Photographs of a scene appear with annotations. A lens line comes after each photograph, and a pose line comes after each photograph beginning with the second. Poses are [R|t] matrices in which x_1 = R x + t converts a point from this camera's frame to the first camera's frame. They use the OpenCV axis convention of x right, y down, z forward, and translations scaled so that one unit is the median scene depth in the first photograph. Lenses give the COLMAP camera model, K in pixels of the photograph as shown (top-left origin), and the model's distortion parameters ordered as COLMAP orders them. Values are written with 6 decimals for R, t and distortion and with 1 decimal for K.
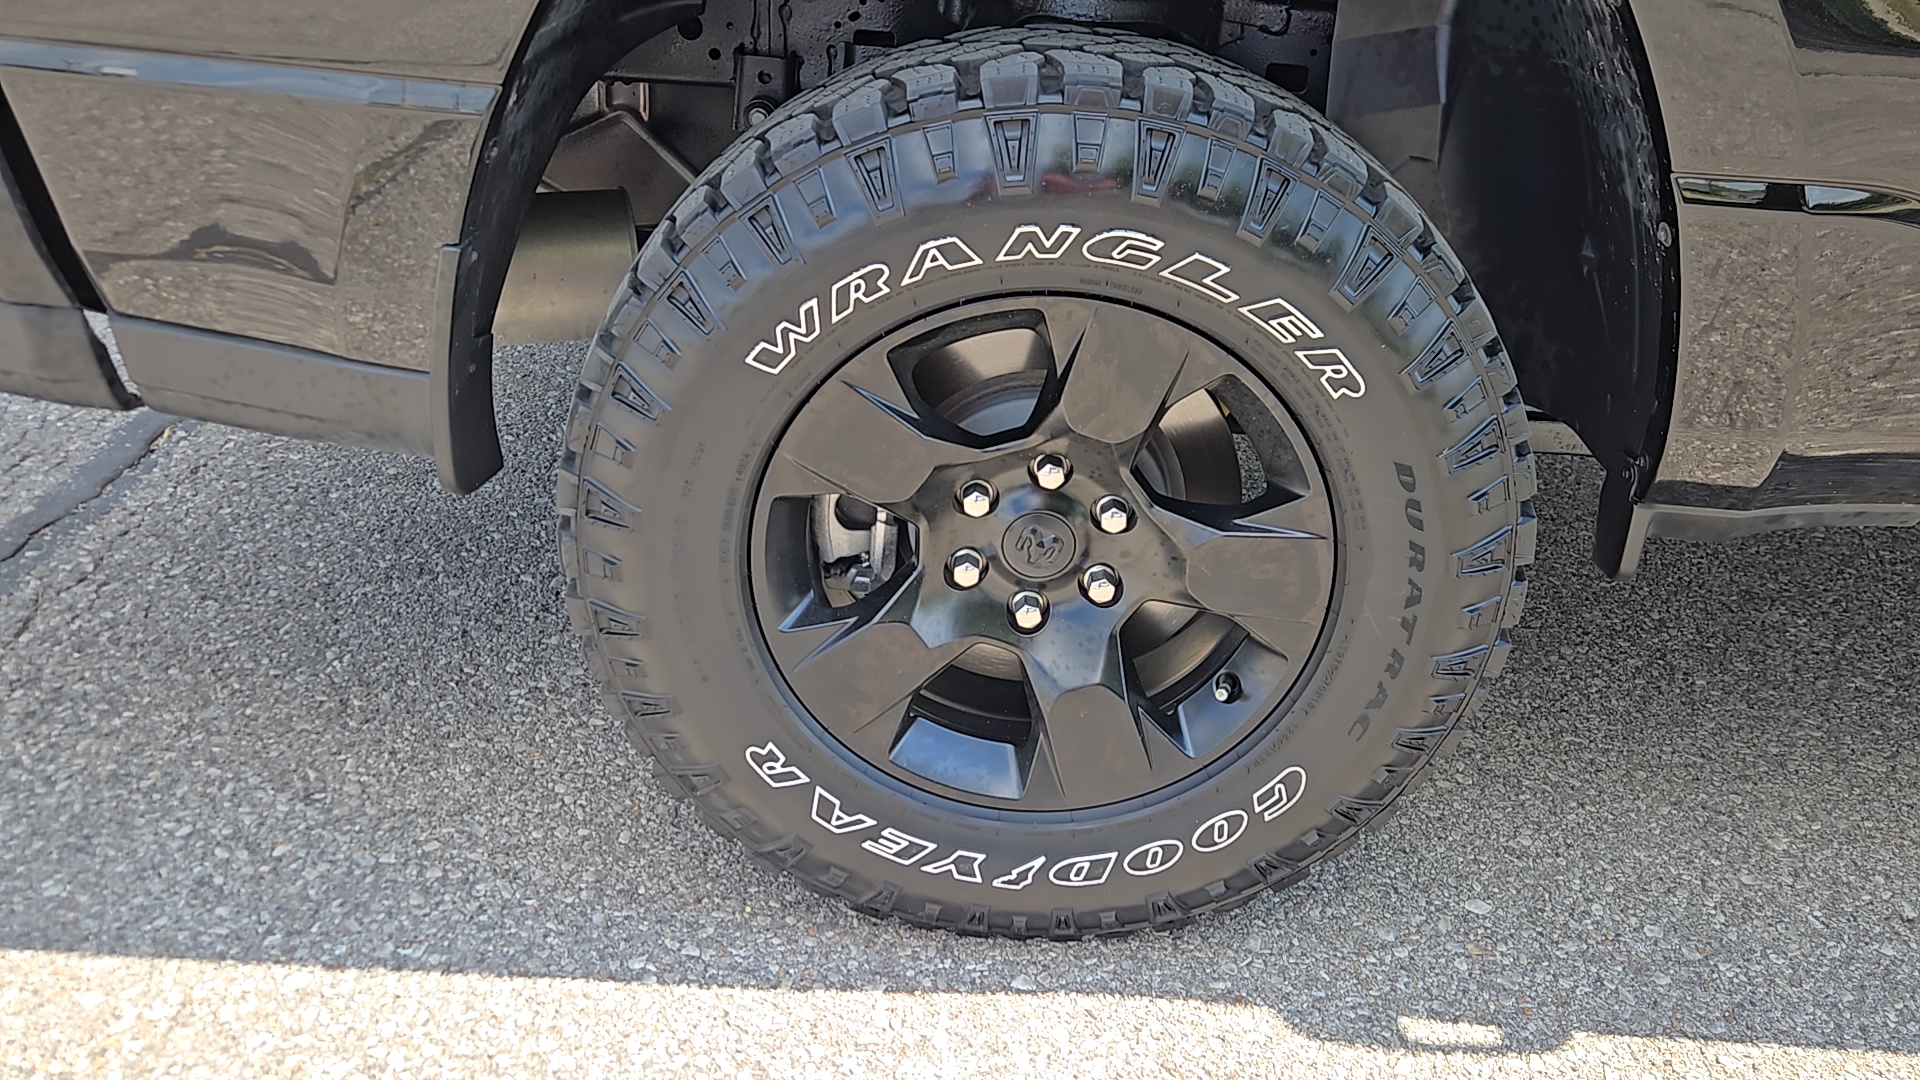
lens RADIAL K [[1611.8, 0, 953.8], [0, 1611.8, 534.6], [0, 0, 1]] dist [0.001634, -0.000694]
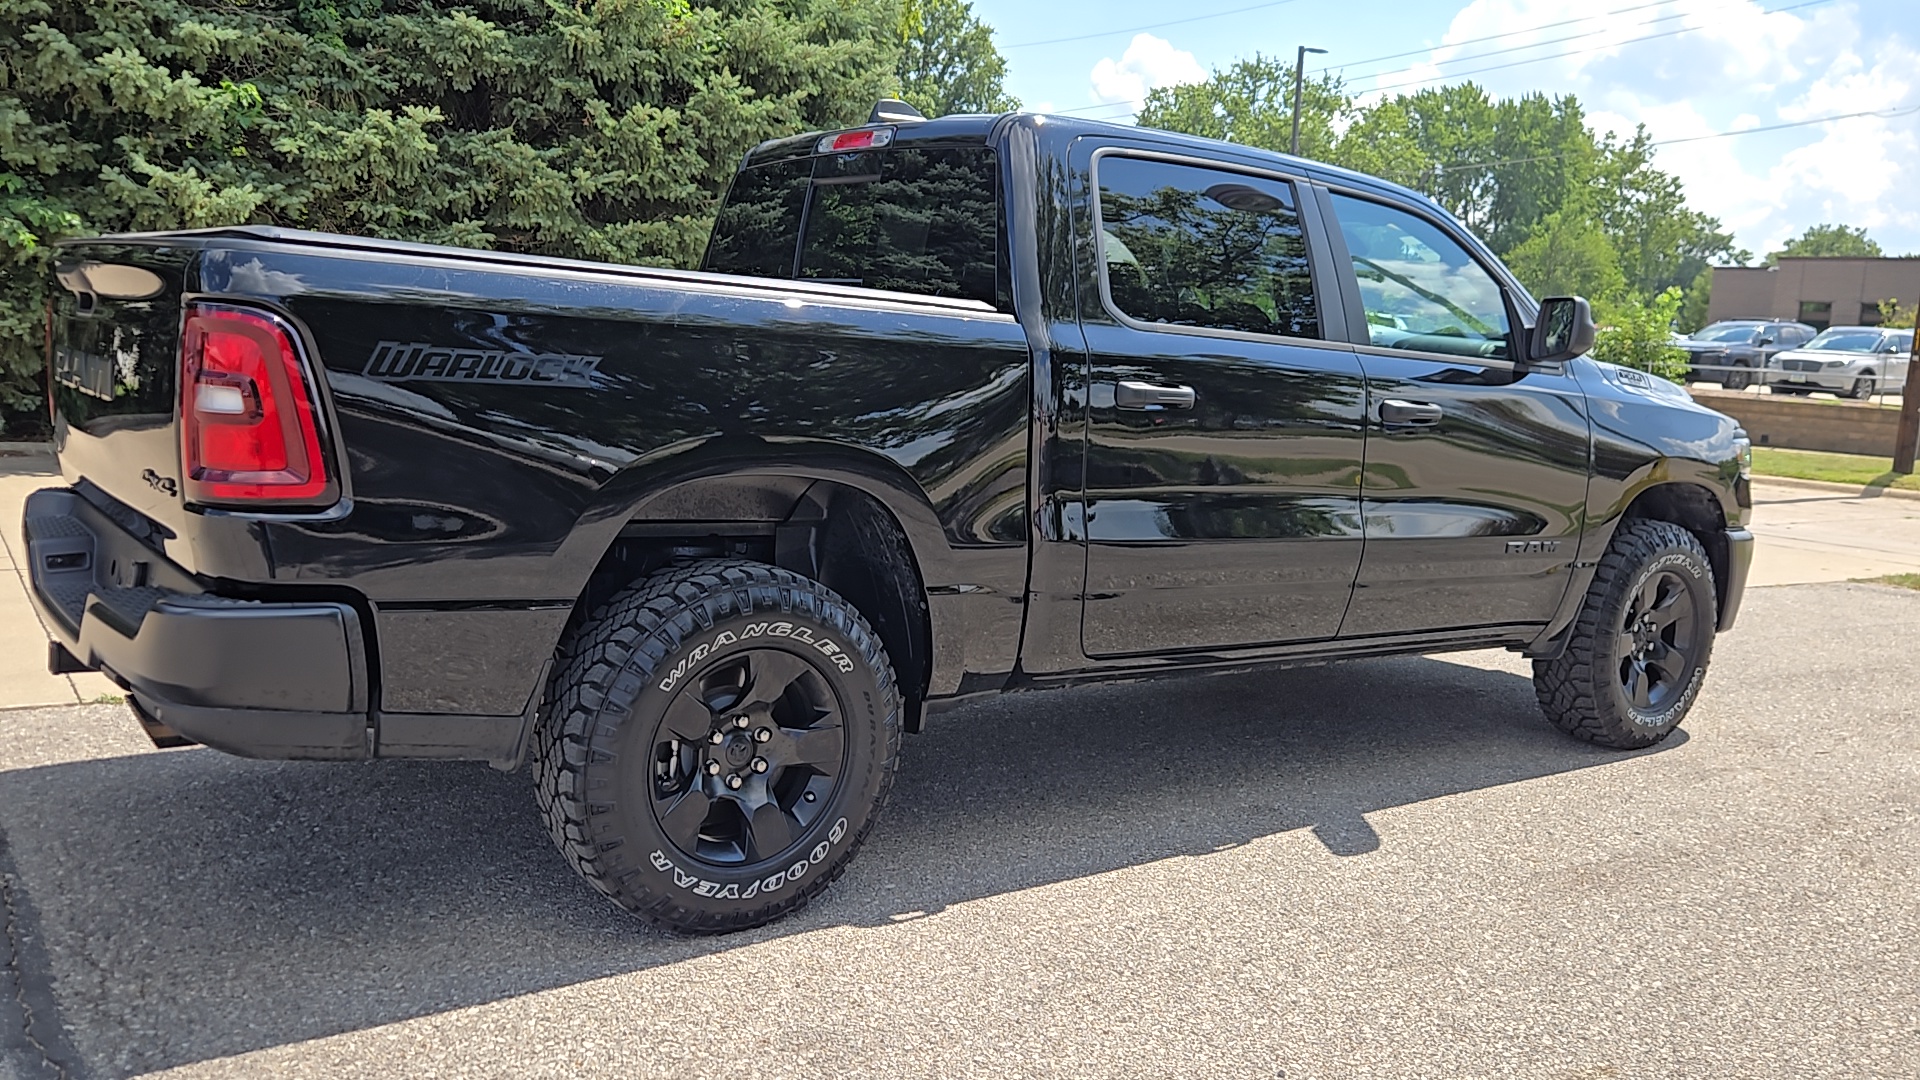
lens RADIAL K [[1611.8, 0, 953.8], [0, 1611.8, 534.6], [0, 0, 1]] dist [0.001634, -0.000694]
pose [[0.781774, -0.076767, 0.618819, -1.216654], [0.256150, 0.944332, -0.206455, 0.291648], [-0.568522, 0.319911, 0.757918, -1.224047]]
